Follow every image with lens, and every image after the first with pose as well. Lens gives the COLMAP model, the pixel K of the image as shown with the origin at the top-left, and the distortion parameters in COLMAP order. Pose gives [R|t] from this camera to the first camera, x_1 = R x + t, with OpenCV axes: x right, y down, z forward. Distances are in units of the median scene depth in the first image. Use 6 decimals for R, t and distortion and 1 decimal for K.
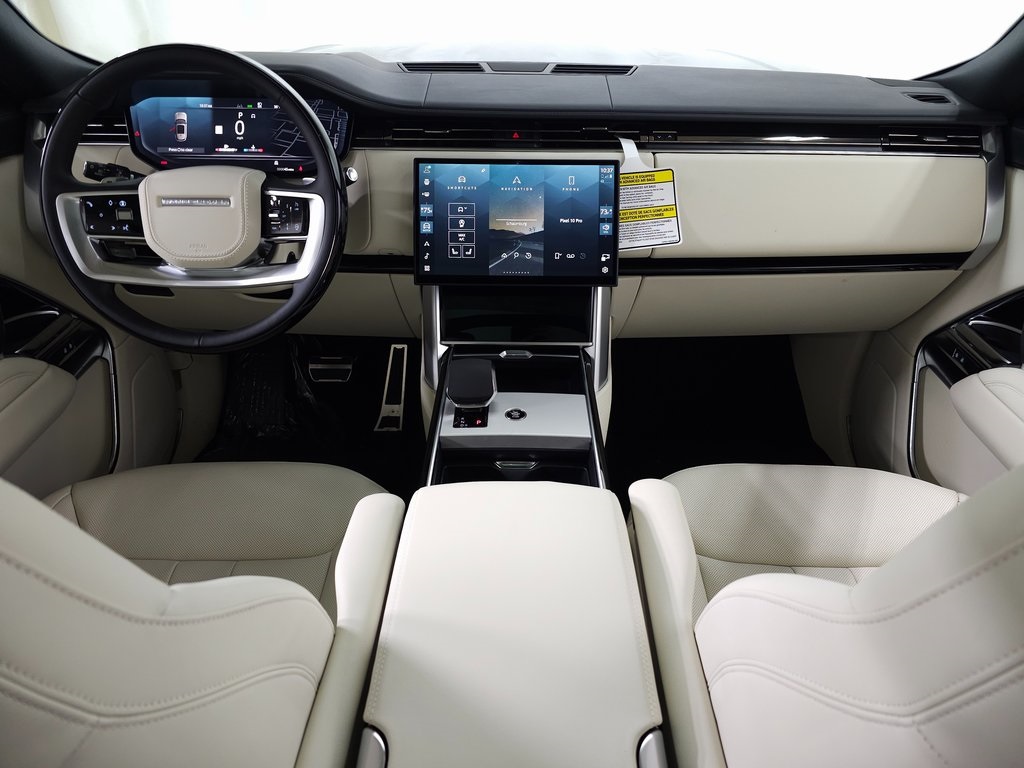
lens RADIAL K [[671.2, 0, 528.5], [0, 671.2, 385.9], [0, 0, 1]] dist [0.053487, -0.041928]
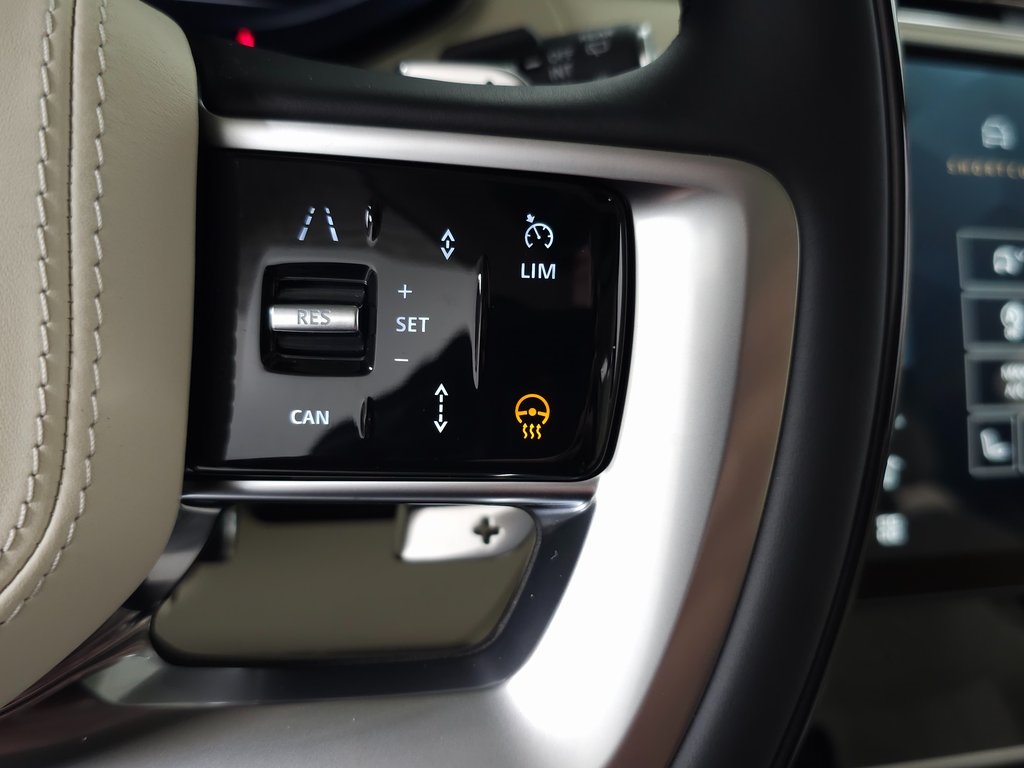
lens RADIAL K [[936.9, 0, 506.3], [0, 936.9, 382.1], [0, 0, 1]] dist [-0.000113, -0.001291]
pose [[0.958482, -0.016797, 0.284657, -0.348243], [0.043689, 0.995128, -0.088386, -0.199187], [-0.281785, 0.097153, 0.954546, 0.744482]]
